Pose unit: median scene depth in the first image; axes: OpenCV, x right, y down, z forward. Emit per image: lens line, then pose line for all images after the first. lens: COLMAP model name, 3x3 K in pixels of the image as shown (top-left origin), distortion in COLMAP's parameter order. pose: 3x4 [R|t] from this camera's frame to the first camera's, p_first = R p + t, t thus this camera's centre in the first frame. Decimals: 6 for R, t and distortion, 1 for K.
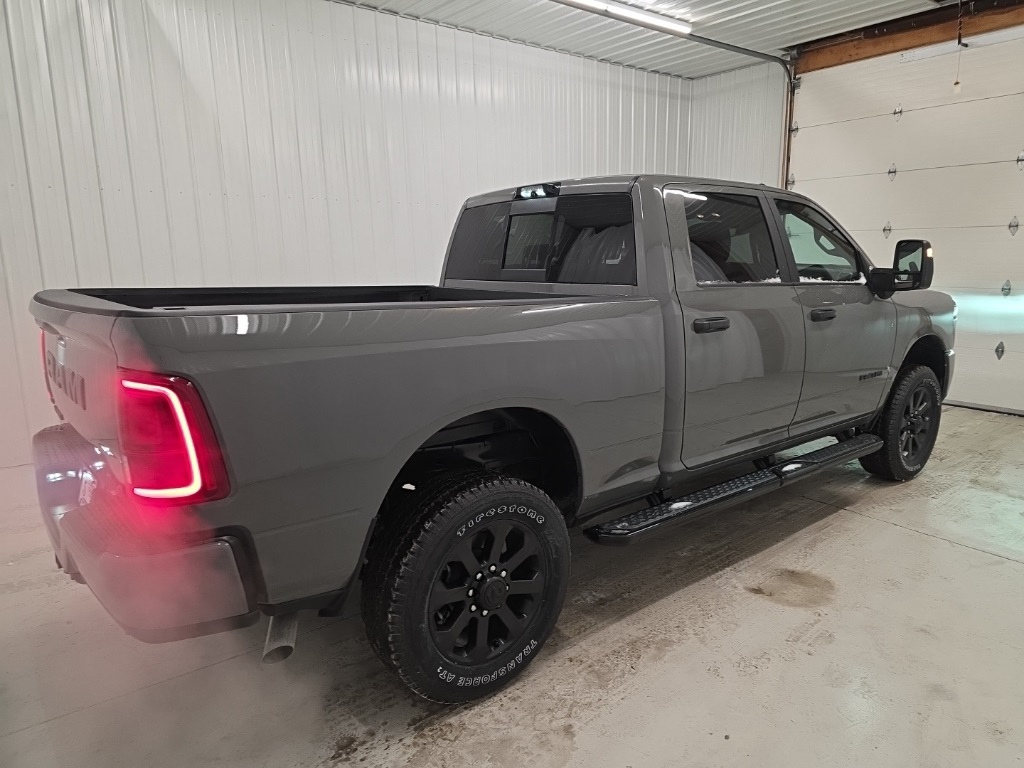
lens RADIAL K [[693.2, 0, 517.5], [0, 693.2, 384.2], [0, 0, 1]] dist [0.045987, -0.037234]
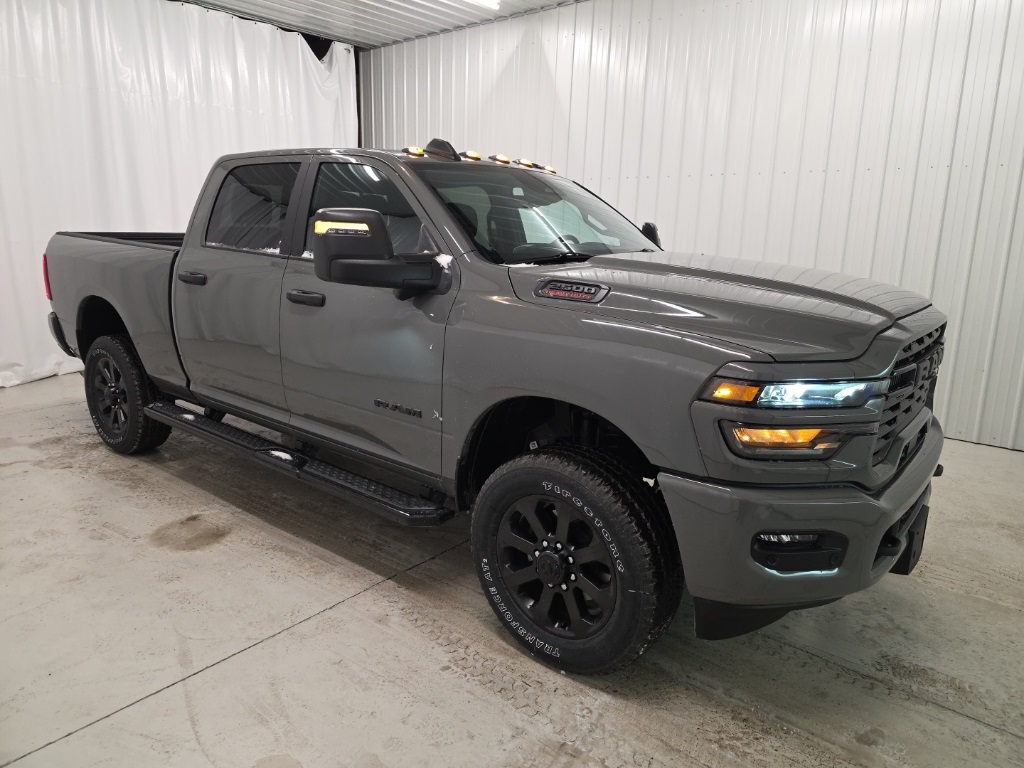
lens RADIAL K [[693.2, 0, 514.8], [0, 693.2, 373.9], [0, 0, 1]] dist [0.045987, -0.037234]
pose [[0.196363, 0.228120, -0.953626, 1.383442], [-0.200193, 0.961402, 0.188758, -0.233788], [0.959877, 0.153844, 0.234451, 1.124418]]
